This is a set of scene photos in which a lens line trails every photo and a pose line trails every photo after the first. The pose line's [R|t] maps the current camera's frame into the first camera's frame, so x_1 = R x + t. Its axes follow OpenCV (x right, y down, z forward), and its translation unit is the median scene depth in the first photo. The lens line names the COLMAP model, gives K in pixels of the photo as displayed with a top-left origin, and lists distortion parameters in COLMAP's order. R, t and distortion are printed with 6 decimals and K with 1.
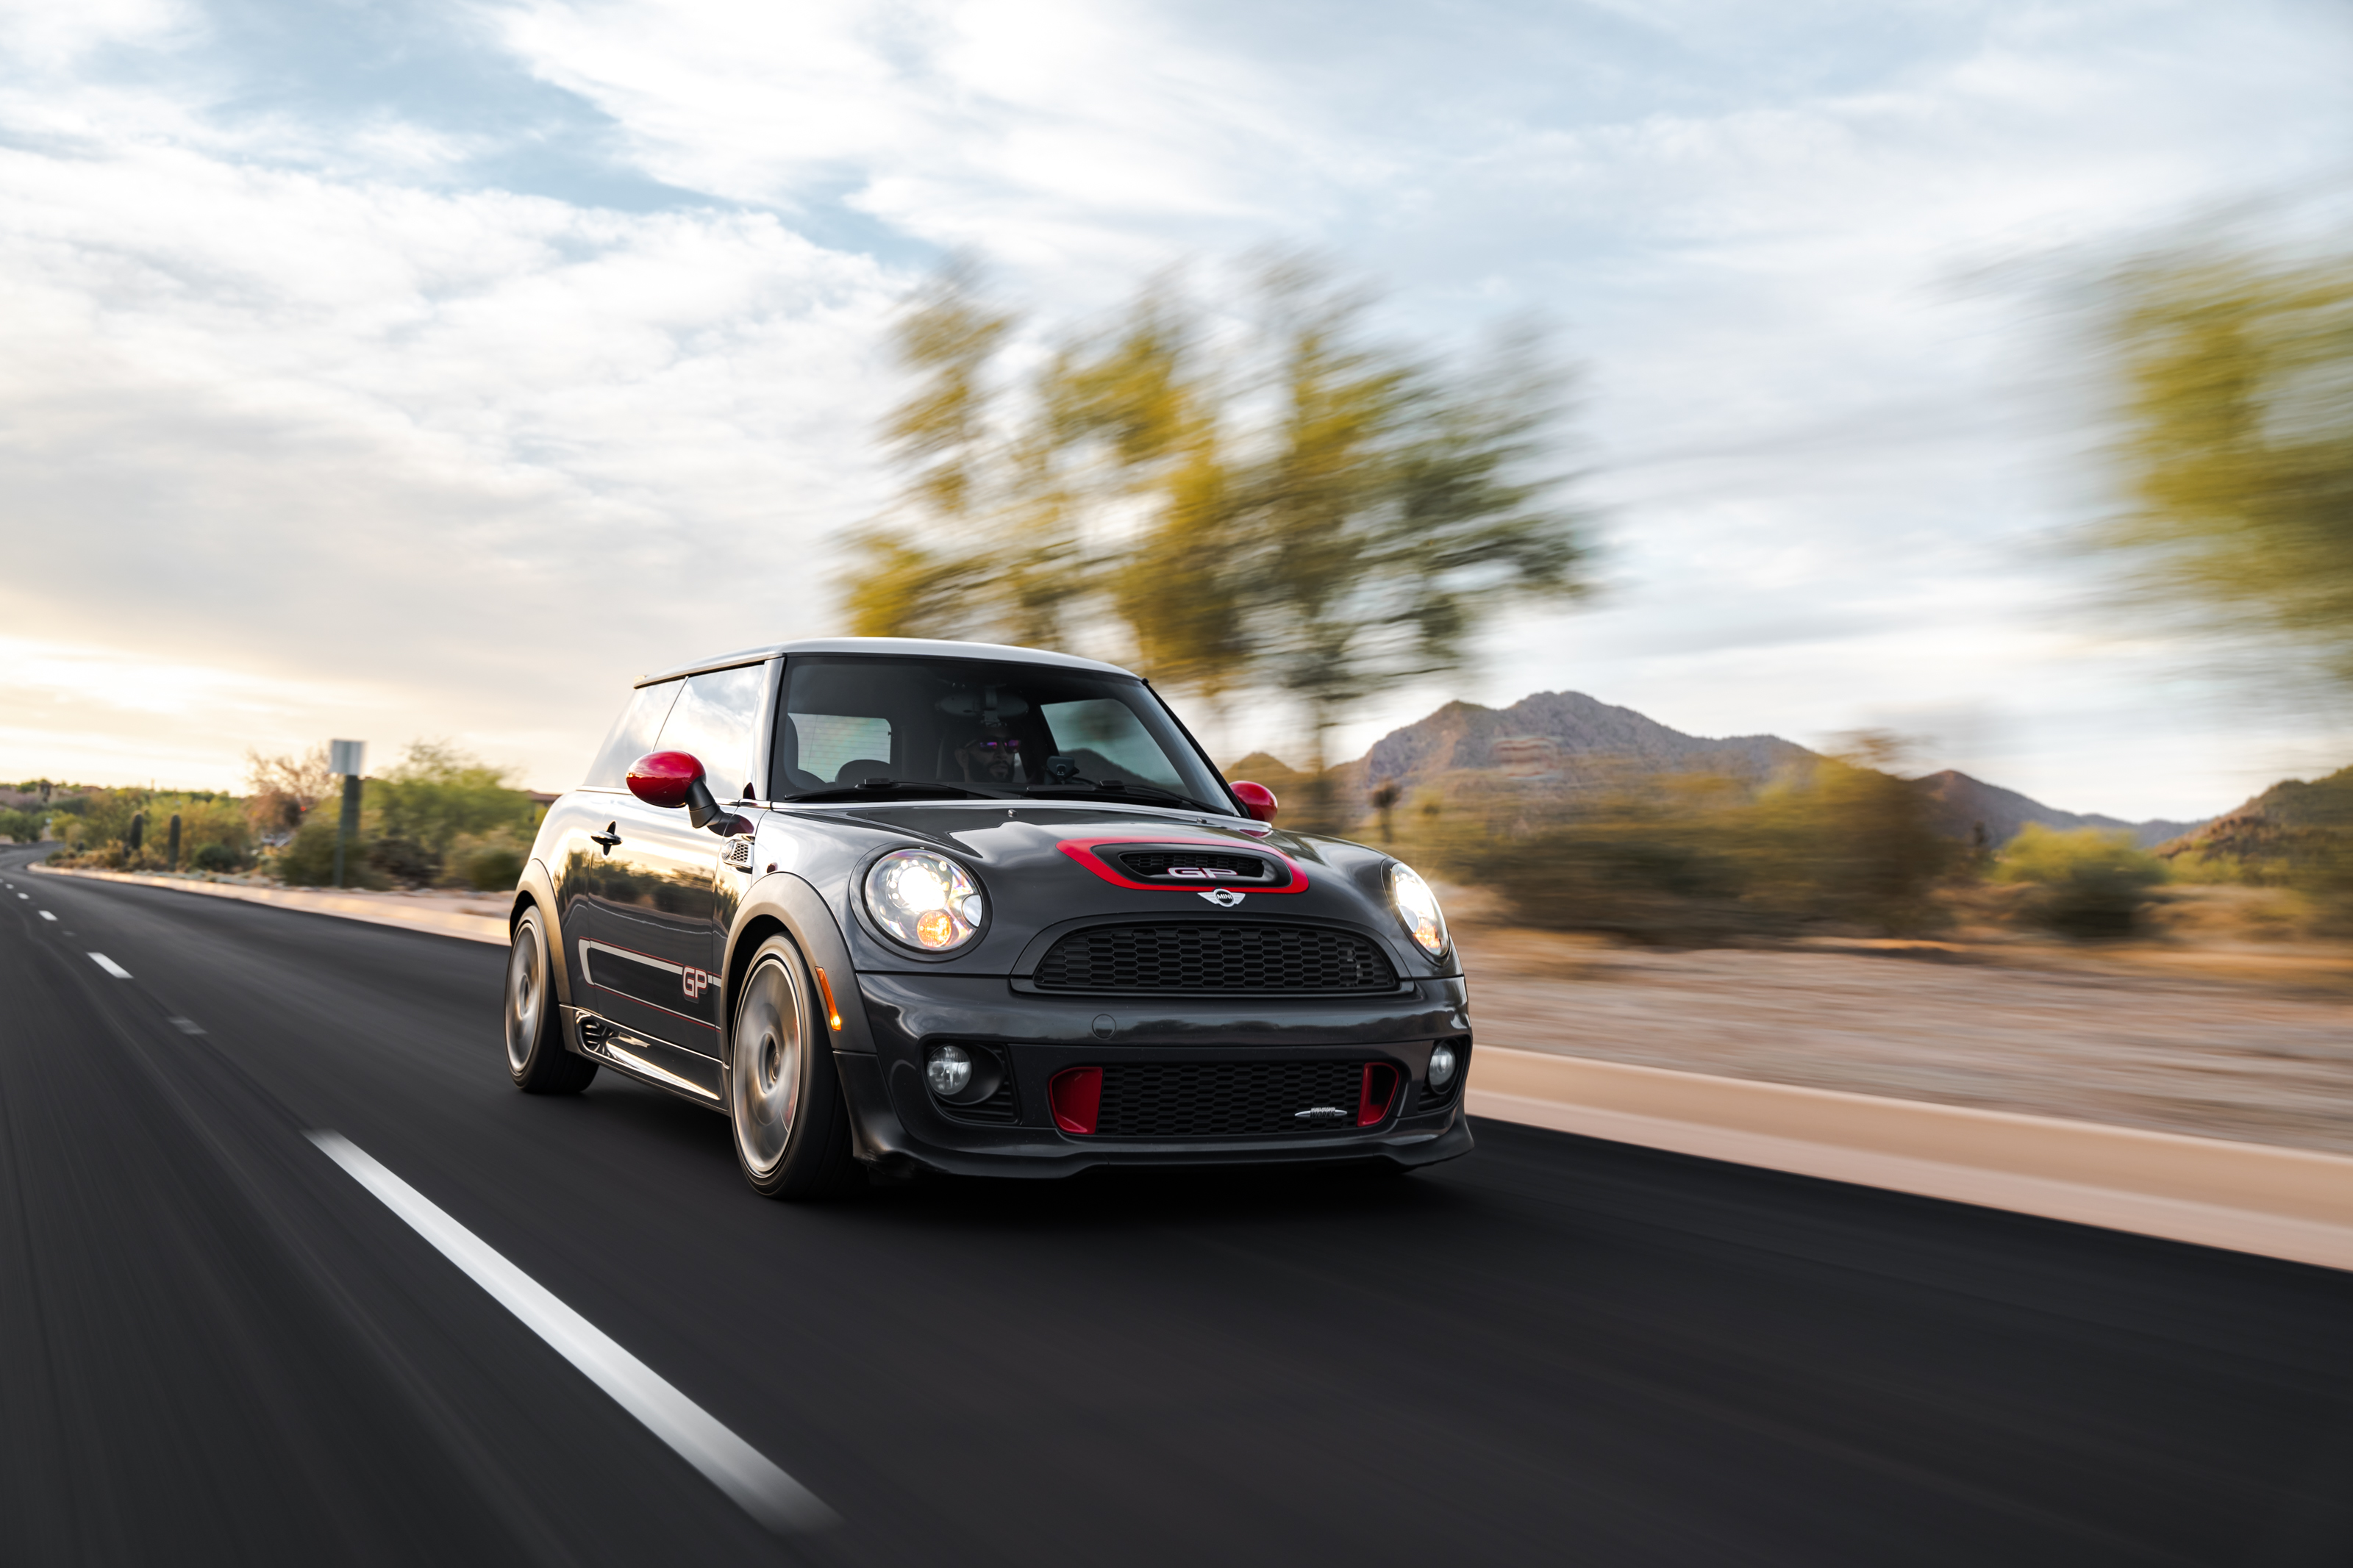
lens RADIAL K [[2288.6, 0, 1133.0], [0, 2288.6, 782.8], [0, 0, 1]] dist [0.006726, 0.006954]
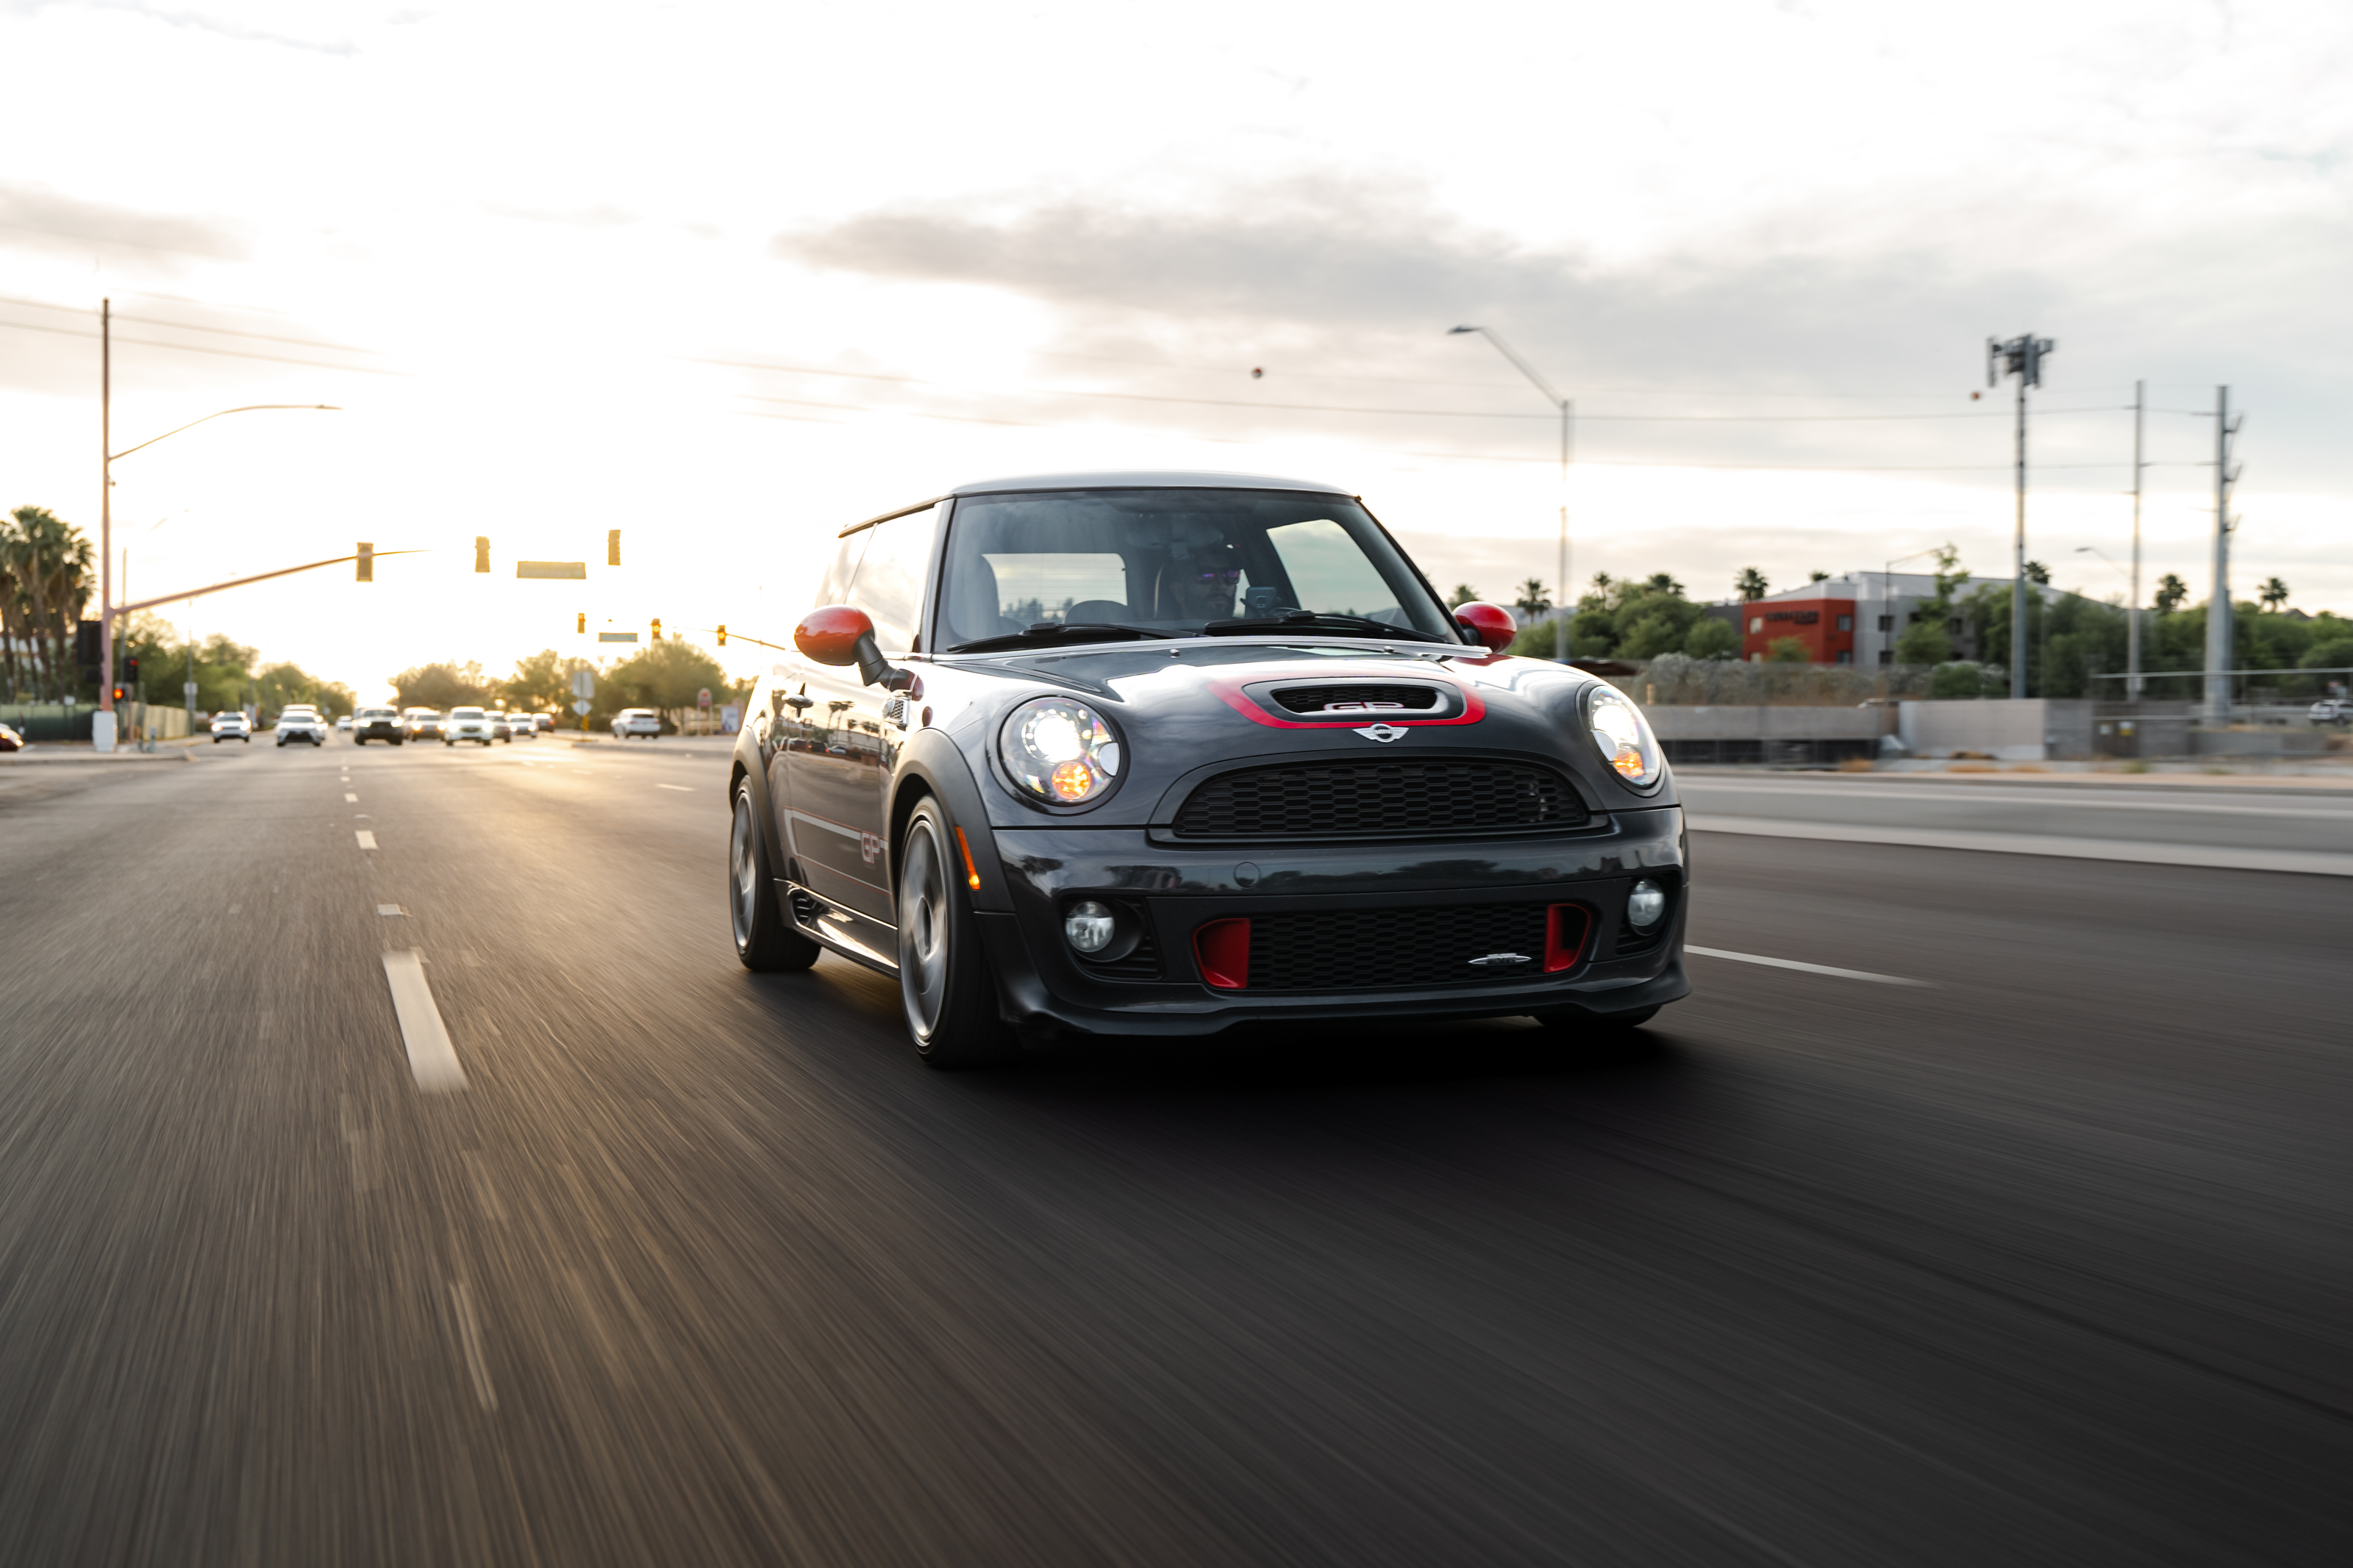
lens RADIAL K [[2670.9, 0, 1176.5], [0, 2670.9, 784.0], [0, 0, 1]] dist [-0.005678, -0.006807]
pose [[0.983893, -0.044463, -0.173141, 0.140763], [0.055384, 0.996734, 0.058762, 0.002552], [0.169963, -0.067405, 0.983143, -0.079276]]
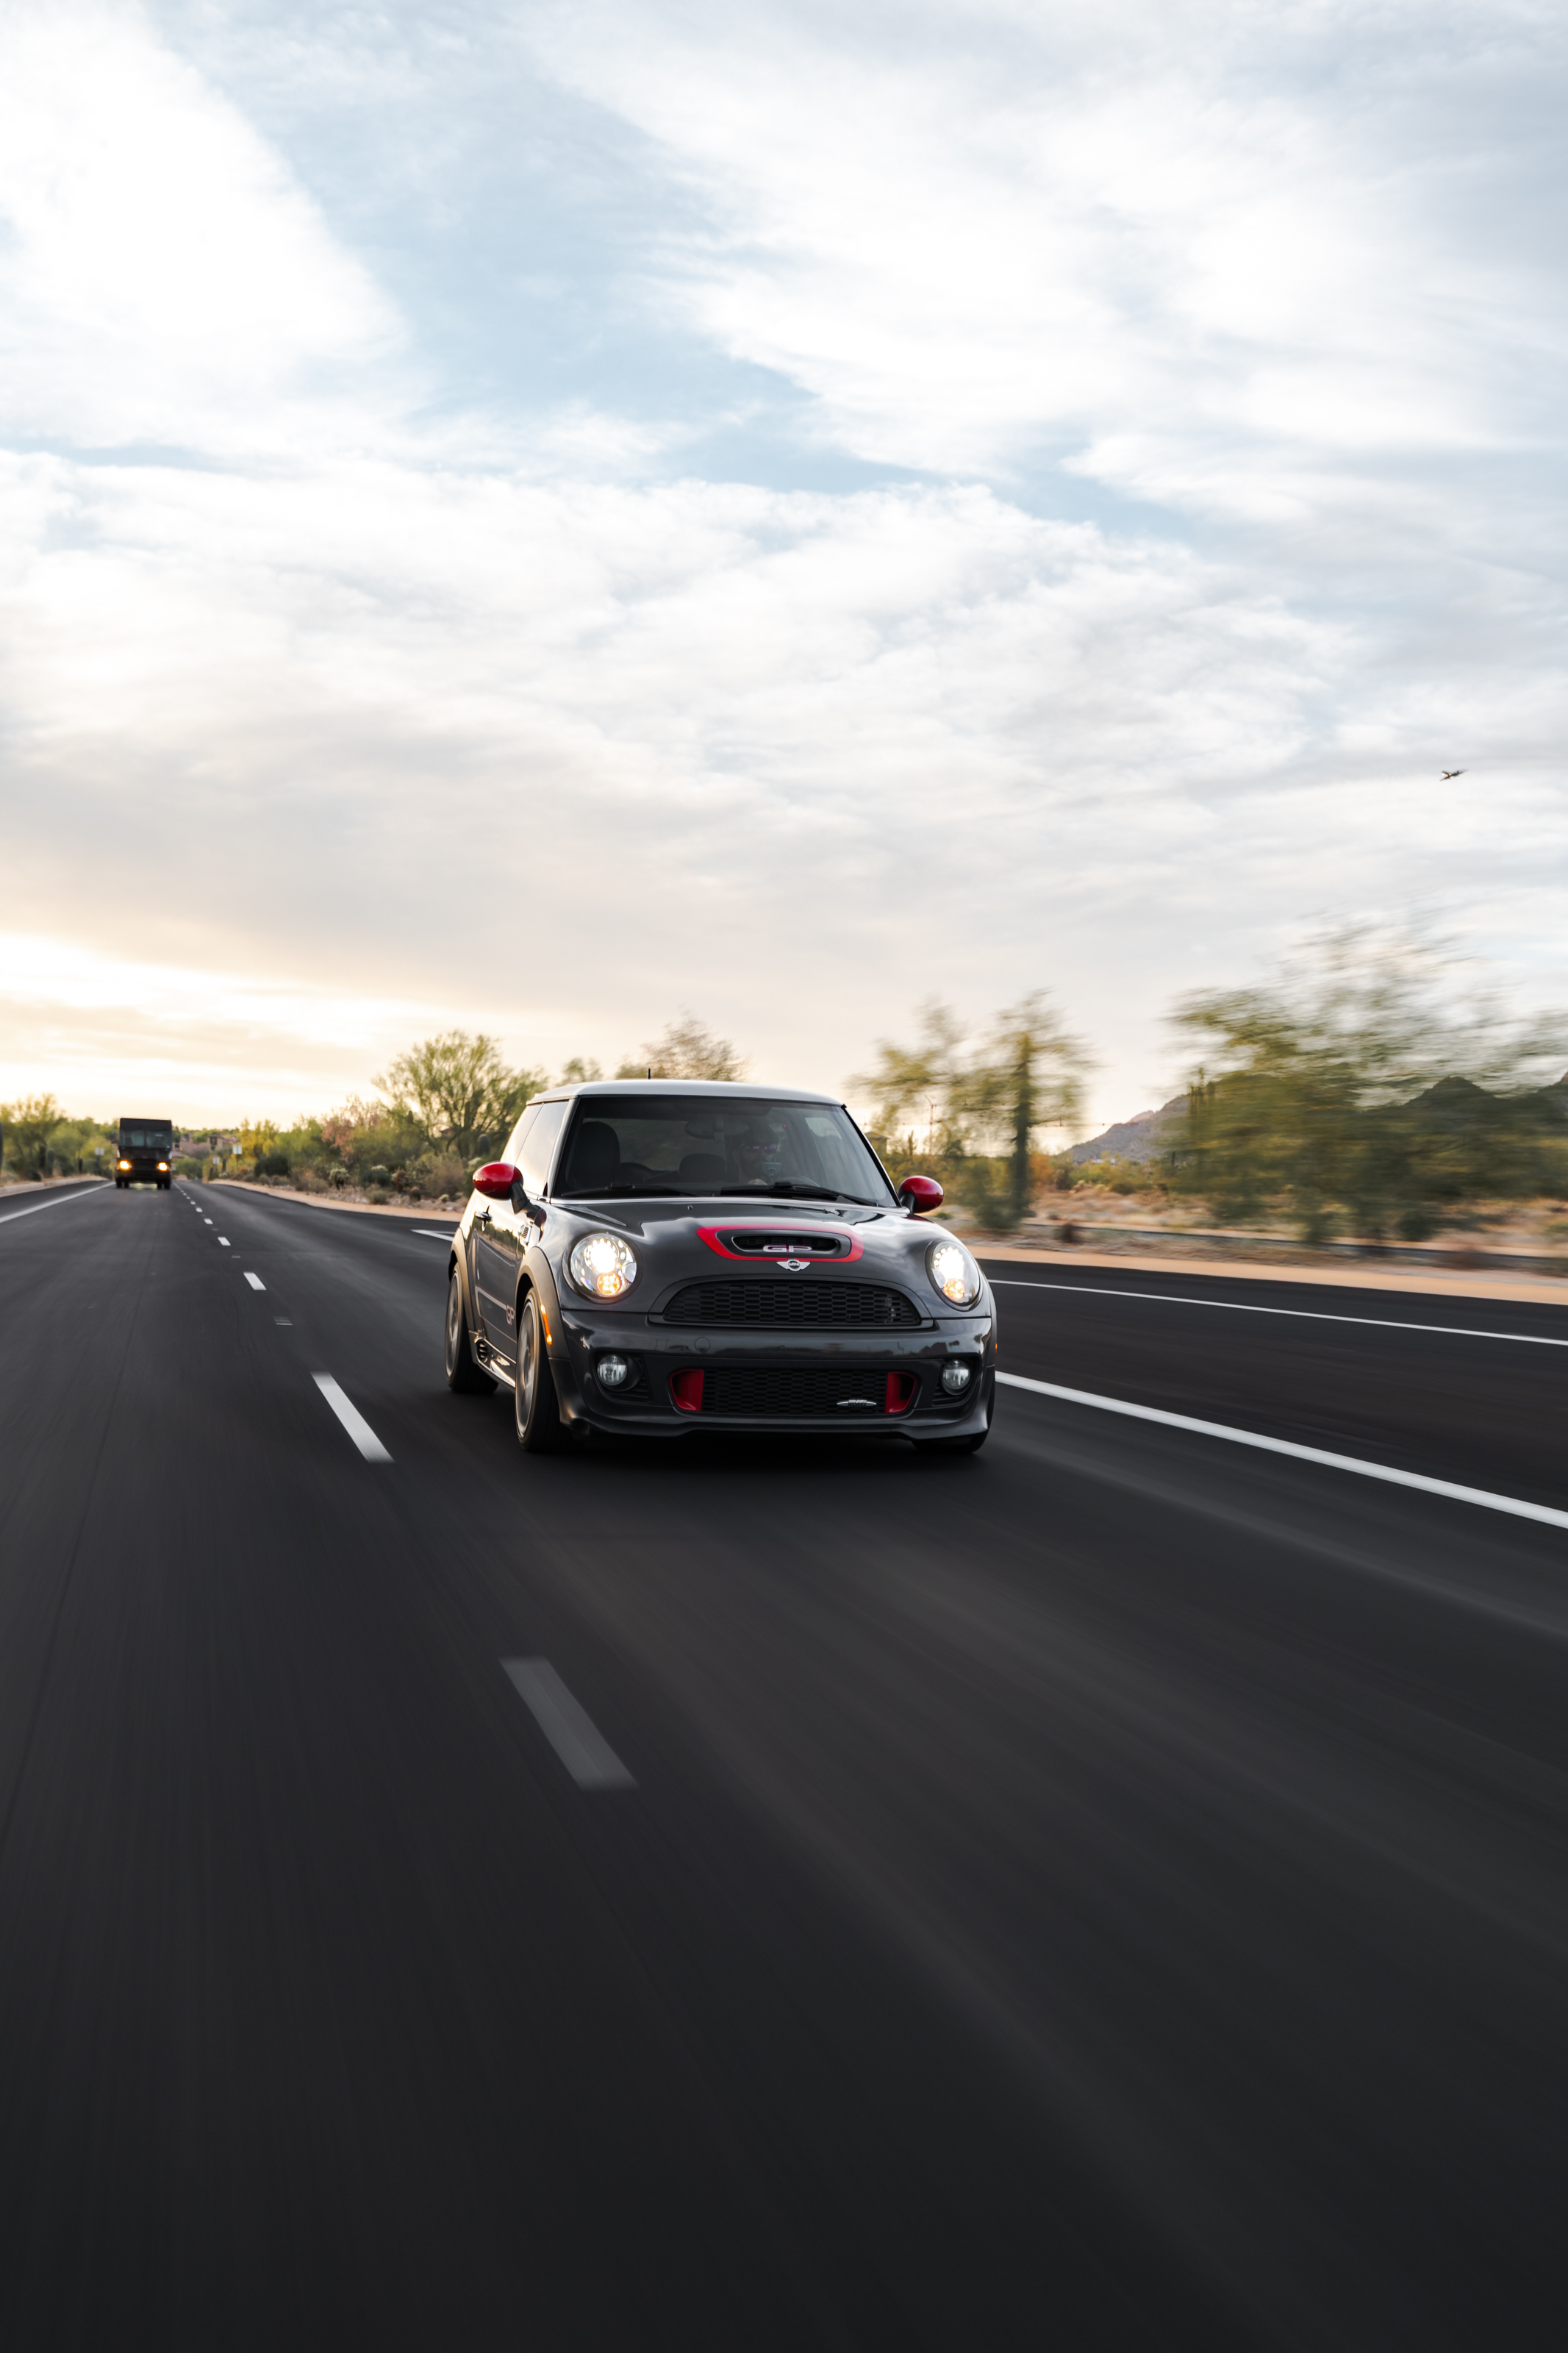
lens RADIAL K [[2576.3, 0, 954.0], [0, 2576.3, 1177.4], [0, 0, 1]] dist [0.006639, 0.002017]
pose [[0.979730, 0.001885, -0.200316, 0.489362], [0.003395, 0.999656, 0.026008, -0.053879], [0.200296, -0.026161, 0.979386, -0.689920]]
